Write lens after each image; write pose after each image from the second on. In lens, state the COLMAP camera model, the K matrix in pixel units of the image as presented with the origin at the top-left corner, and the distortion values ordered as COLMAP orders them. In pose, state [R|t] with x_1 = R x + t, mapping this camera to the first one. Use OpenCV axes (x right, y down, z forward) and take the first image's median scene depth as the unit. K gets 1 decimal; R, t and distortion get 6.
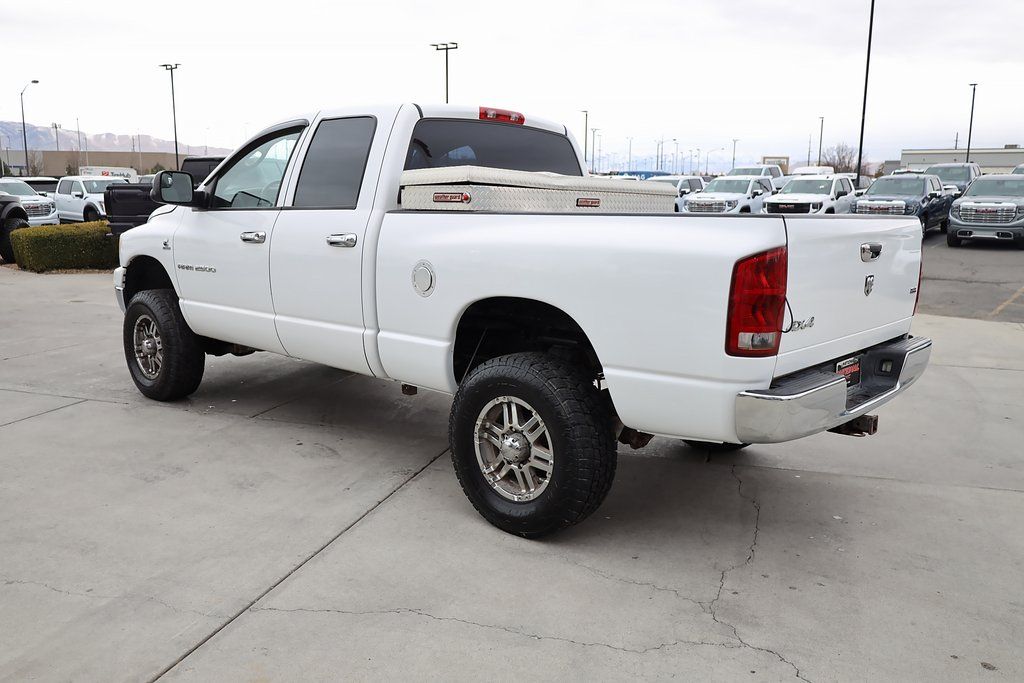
lens RADIAL K [[819.5, 0, 512.0], [0, 819.5, 341.5], [0, 0, 1]] dist [0.002225, 0.008702]
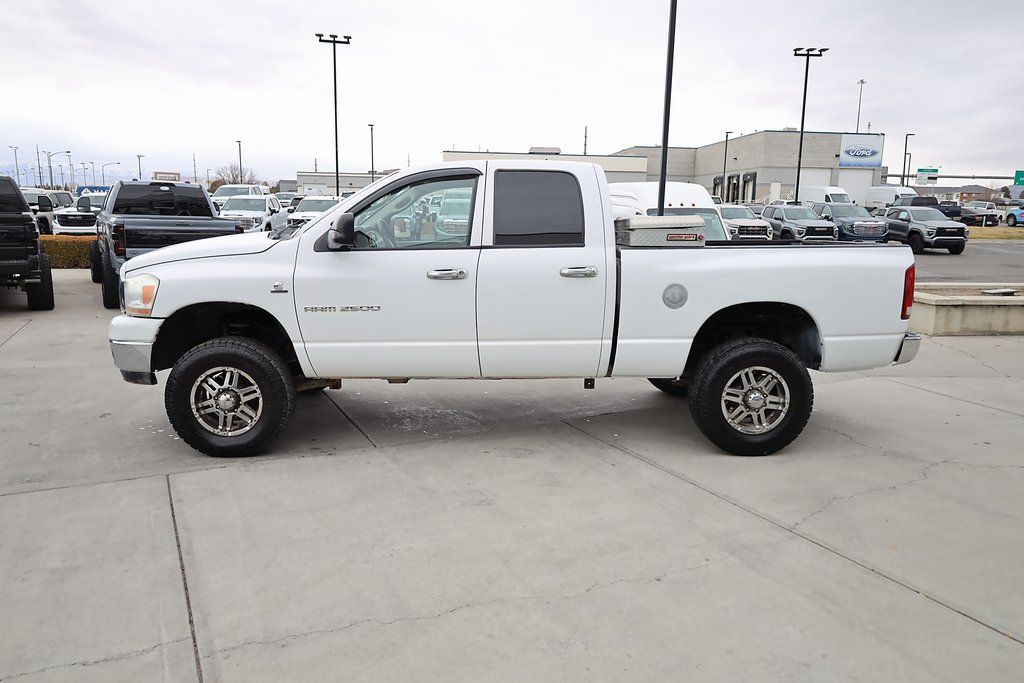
lens RADIAL K [[724.3, 0, 512.0], [0, 724.3, 341.5], [0, 0, 1]] dist [-0.005154, -0.004282]
pose [[0.713065, -0.124607, 0.689936, -0.990827], [0.119736, 0.991266, 0.055278, -0.086255], [-0.690798, 0.043193, 0.721756, 0.261750]]
